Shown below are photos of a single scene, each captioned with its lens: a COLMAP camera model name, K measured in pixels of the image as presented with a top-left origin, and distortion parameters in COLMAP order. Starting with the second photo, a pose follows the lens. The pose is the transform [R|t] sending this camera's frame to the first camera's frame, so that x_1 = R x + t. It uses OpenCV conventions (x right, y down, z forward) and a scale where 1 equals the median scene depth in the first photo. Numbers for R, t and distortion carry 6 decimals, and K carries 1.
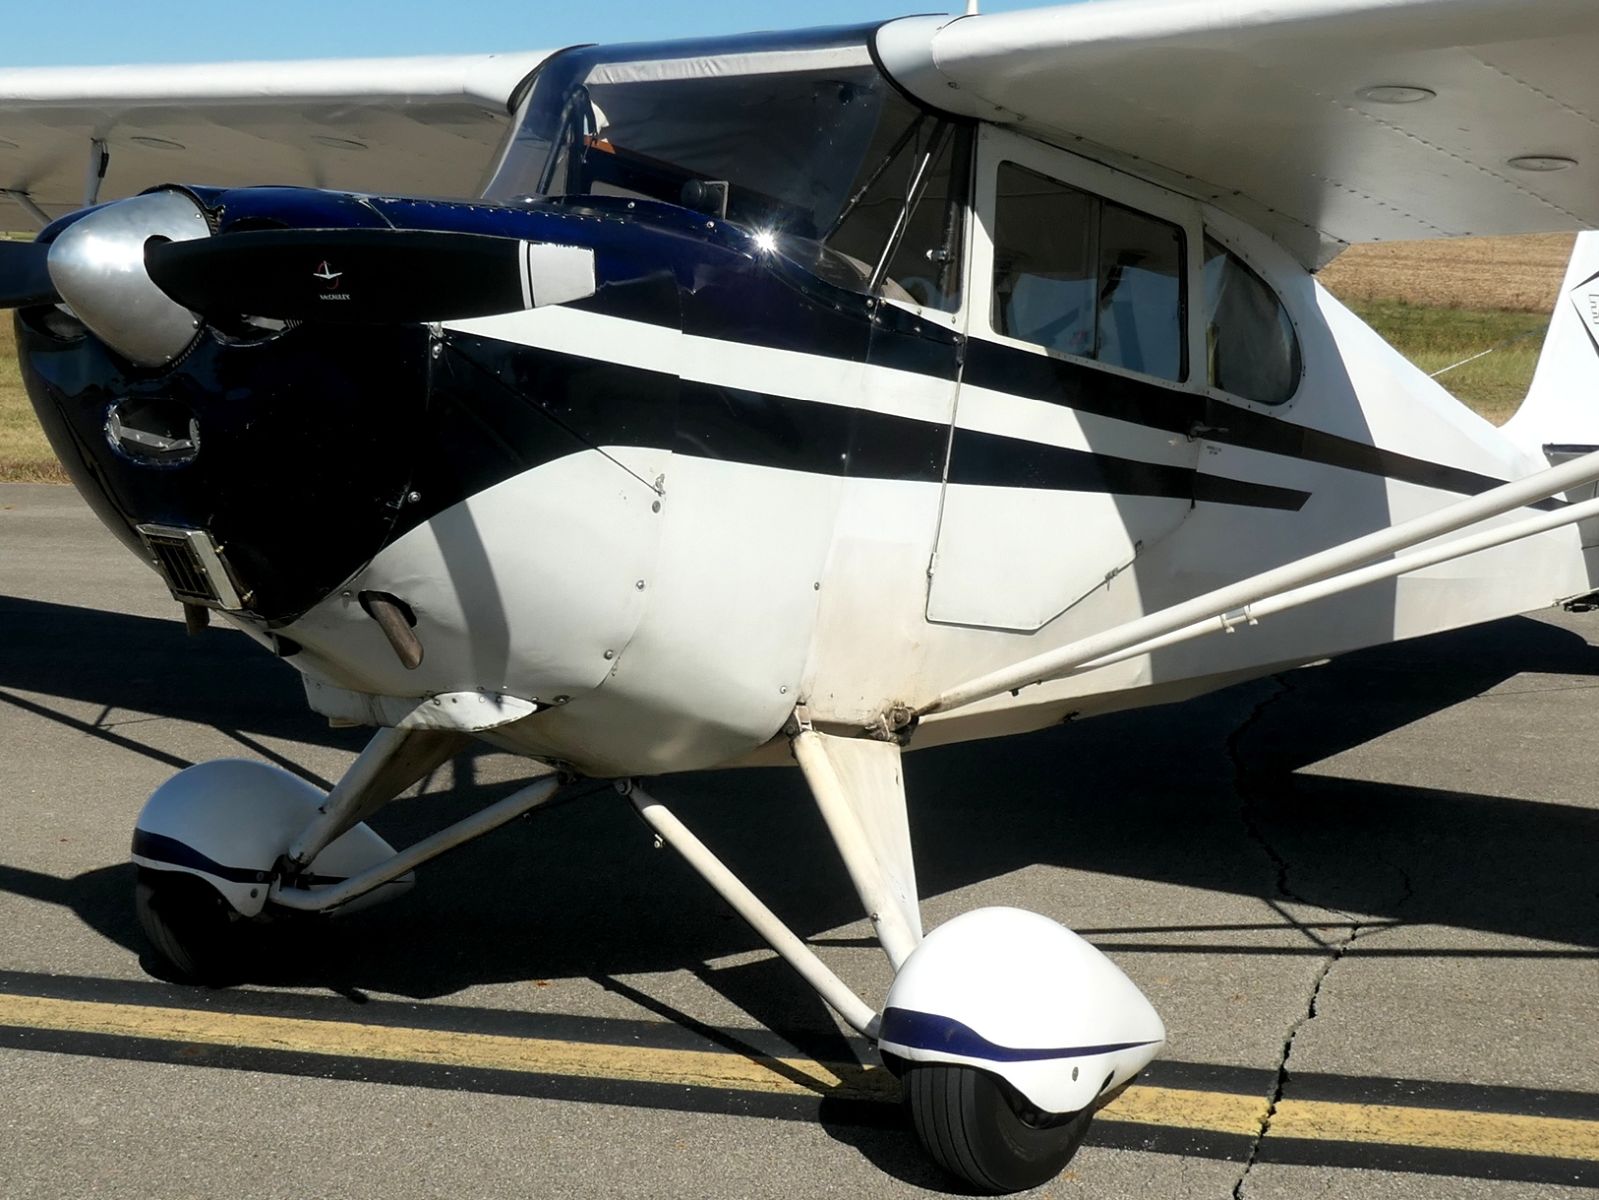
lens RADIAL K [[2469.9, 0, 811.8], [0, 2469.9, 707.0], [0, 0, 1]] dist [-0.074106, 0.000000]
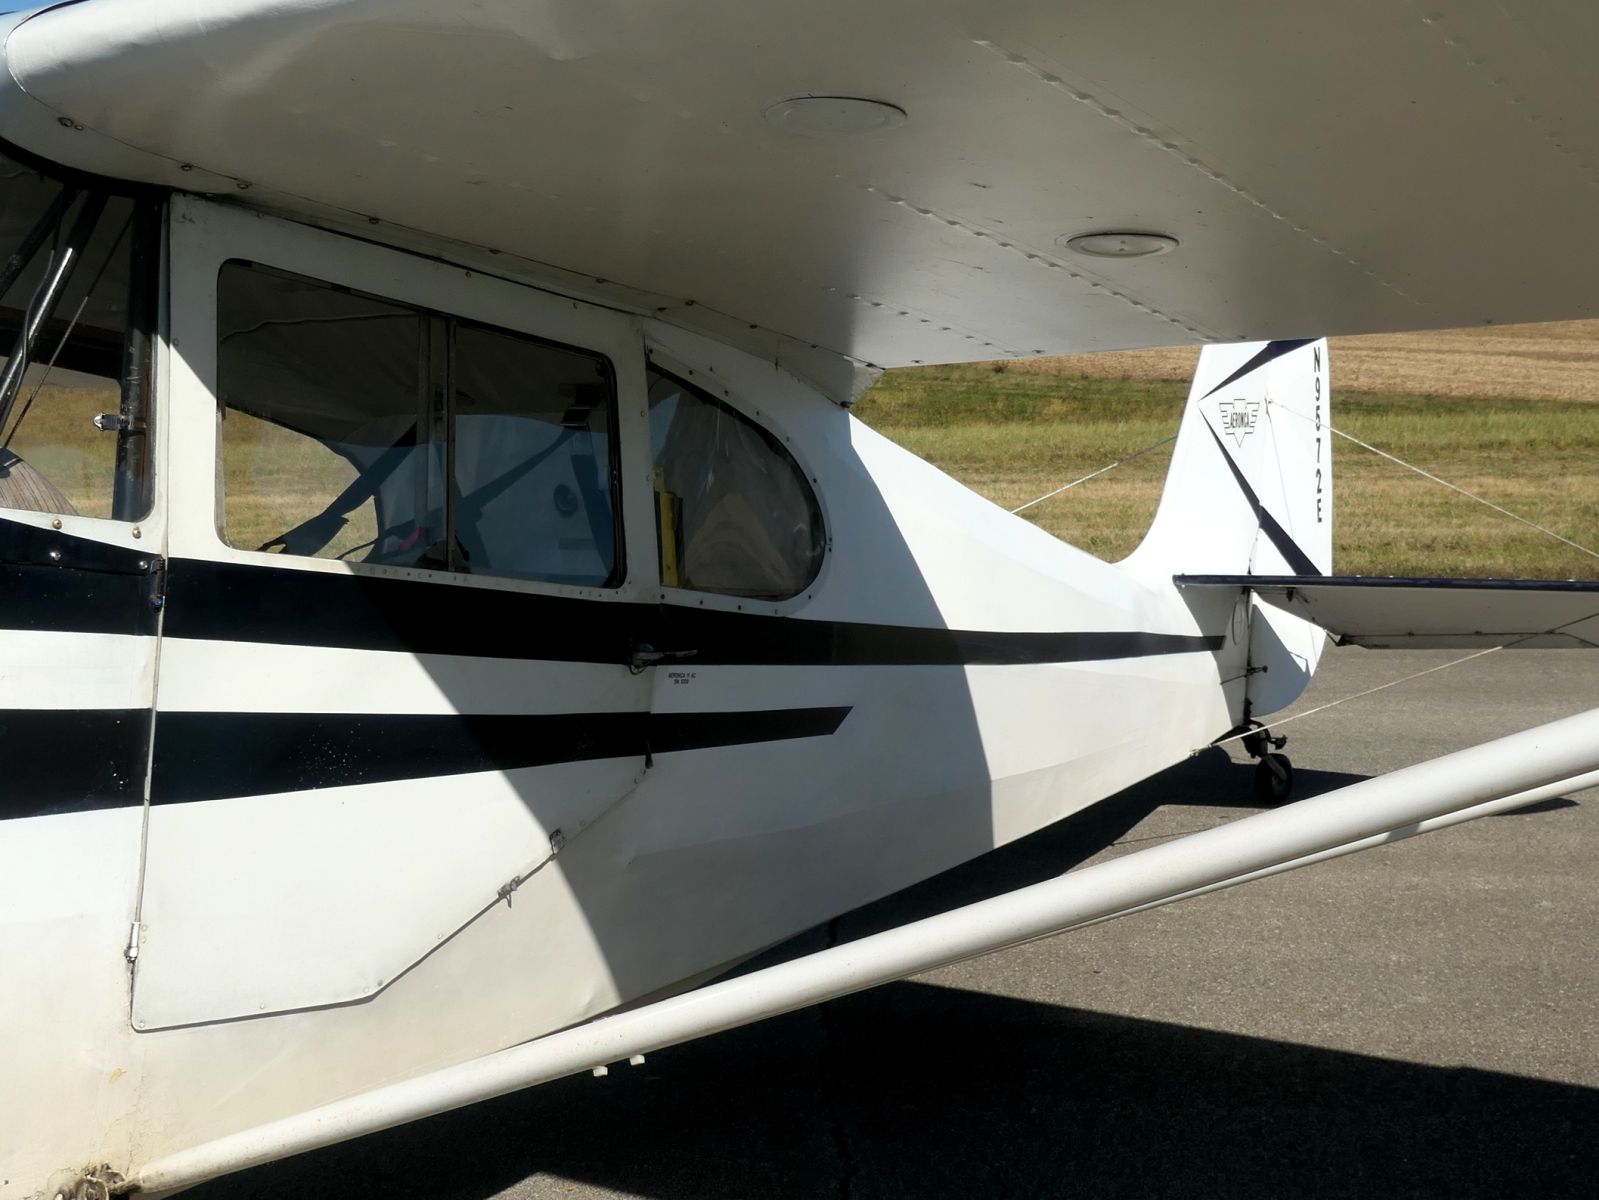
lens RADIAL K [[1981.6, 0, 837.9], [0, 1981.6, 737.0], [0, 0, 1]] dist [-0.014317, 0.000000]
pose [[0.993736, -0.036914, 0.105481, 0.168747], [0.035461, 0.999249, 0.015616, -0.108253], [-0.105978, -0.011778, 0.994299, 0.506382]]
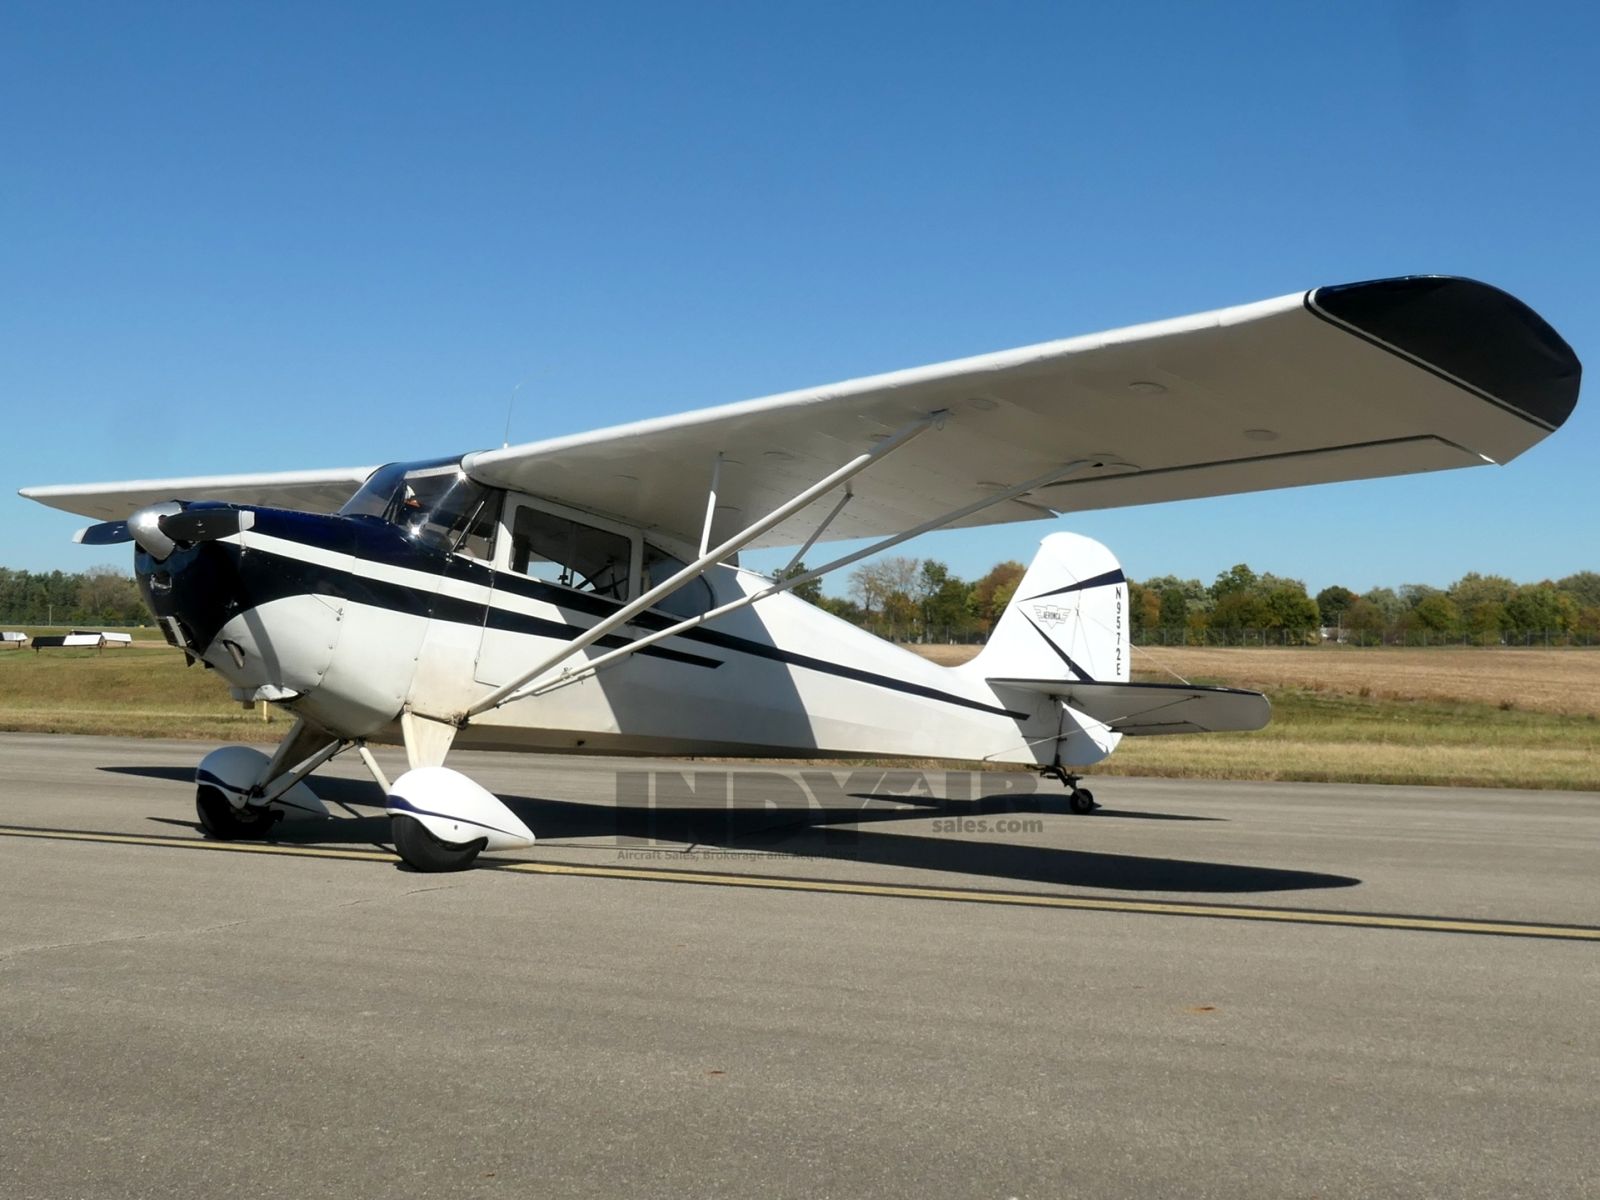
lens RADIAL K [[1982.8, 0, 822.9], [0, 1982.8, 604.2], [0, 0, 1]] dist [-0.014317, 0.000000]
pose [[0.983626, 0.023038, -0.178743, 0.762798], [-0.061301, 0.975429, -0.211615, 0.298227], [0.169476, 0.219107, 0.960870, -0.917086]]
